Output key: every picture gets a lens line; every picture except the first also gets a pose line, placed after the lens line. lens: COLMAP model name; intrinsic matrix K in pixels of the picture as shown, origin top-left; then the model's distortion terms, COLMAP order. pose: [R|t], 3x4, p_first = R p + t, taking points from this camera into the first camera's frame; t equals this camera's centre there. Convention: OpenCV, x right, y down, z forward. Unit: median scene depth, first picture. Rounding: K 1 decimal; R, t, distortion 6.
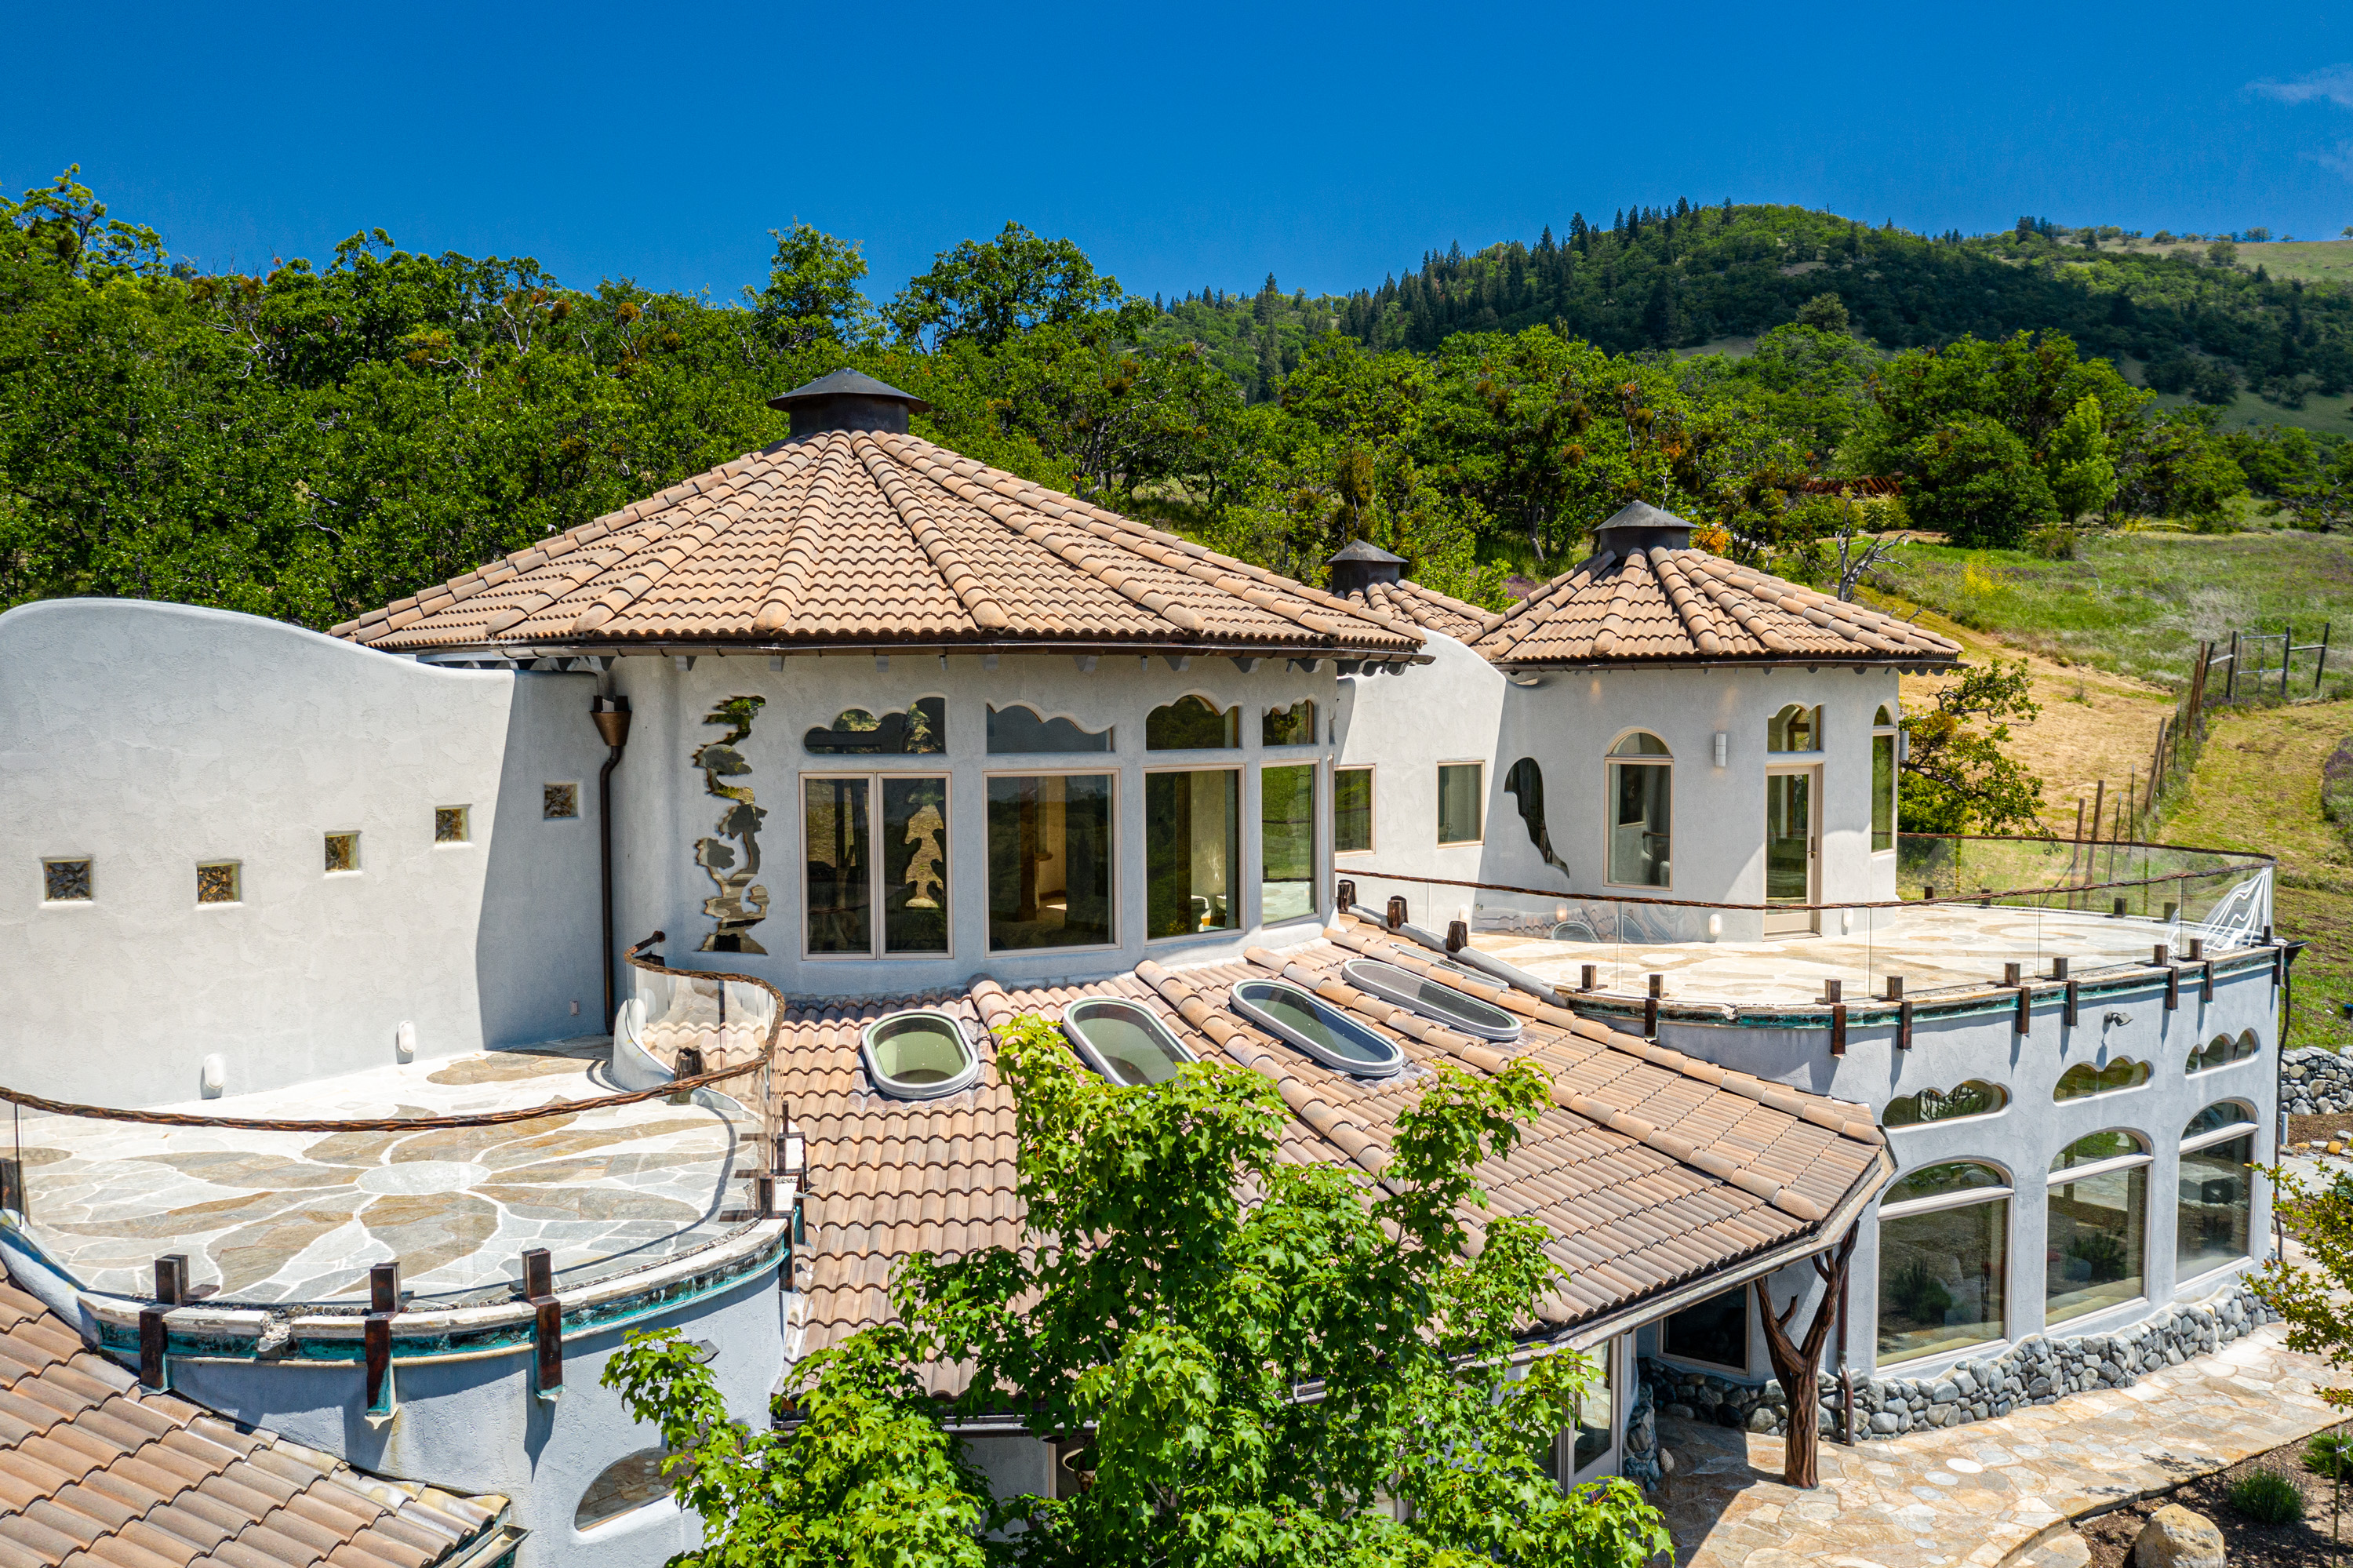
lens RADIAL K [[1851.7, 0, 1170.8], [0, 1851.7, 785.8], [0, 0, 1]] dist [-0.008573, 0.009327]
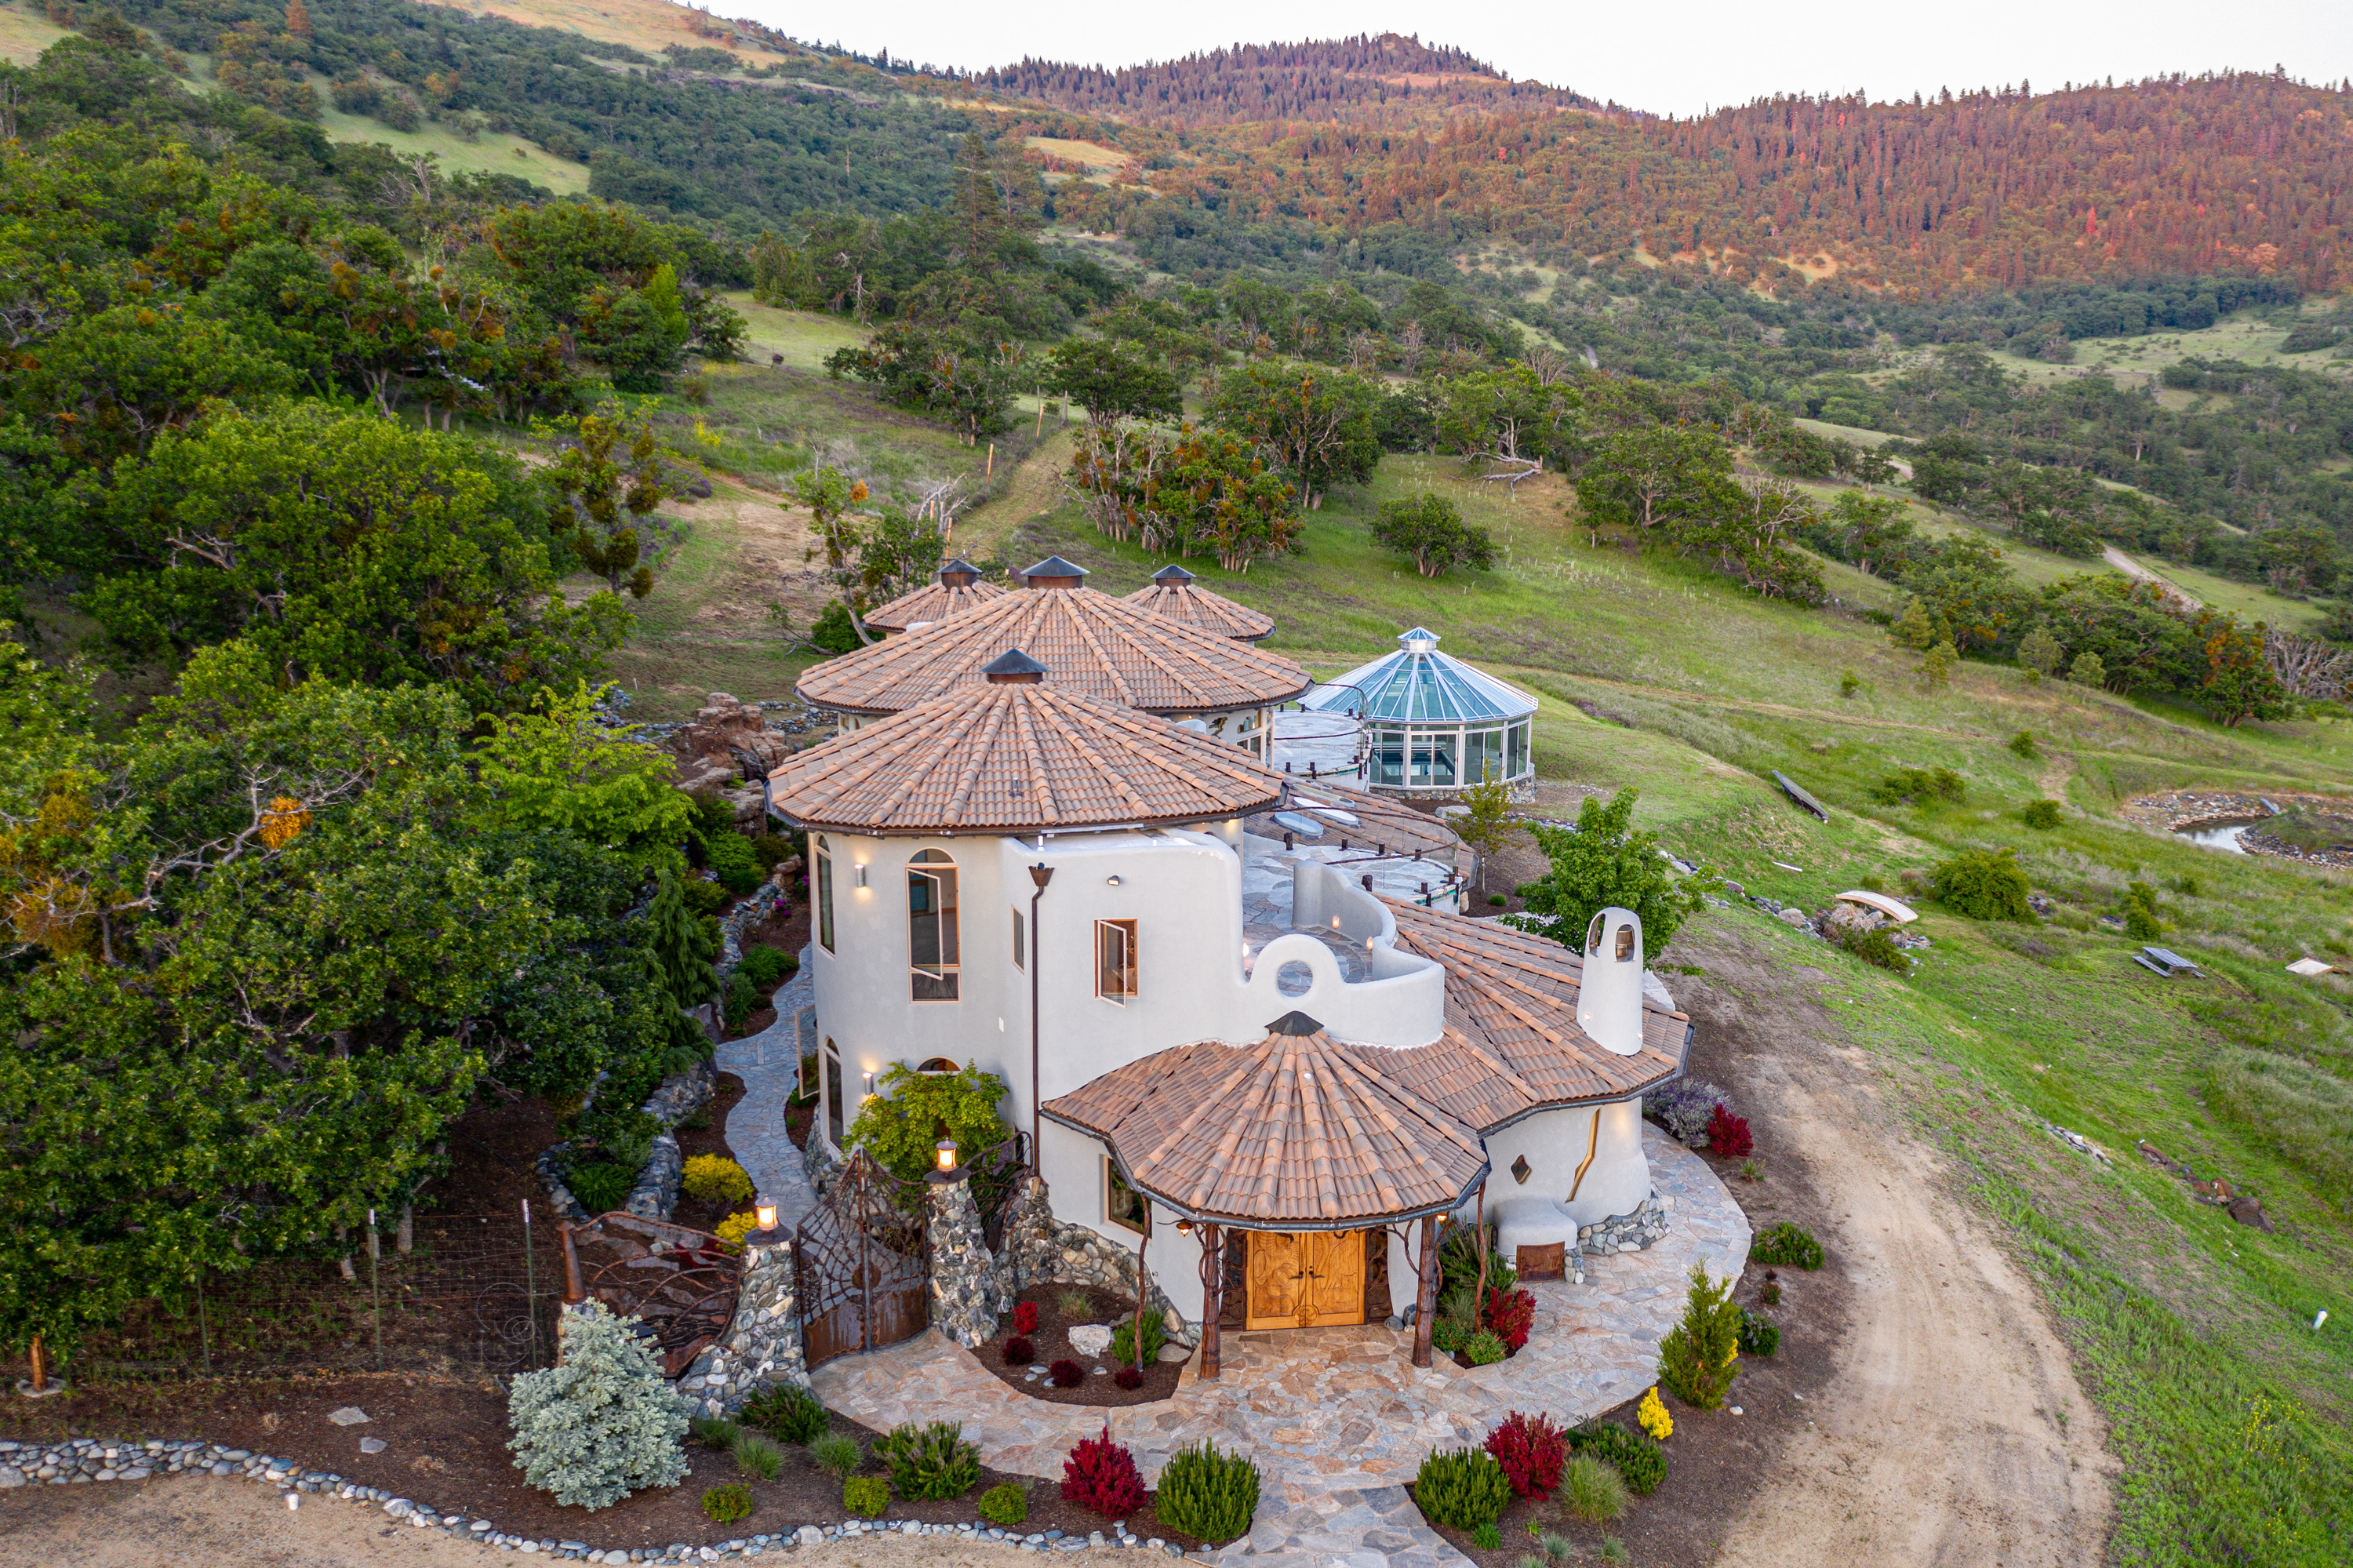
lens RADIAL K [[1851.7, 0, 1172.7], [0, 1851.7, 776.5], [0, 0, 1]] dist [-0.008573, 0.009327]
pose [[0.602642, -0.160420, 0.781721, -0.491465], [0.036652, 0.984116, 0.173699, -0.089446], [-0.797169, -0.076027, 0.598950, -0.132696]]
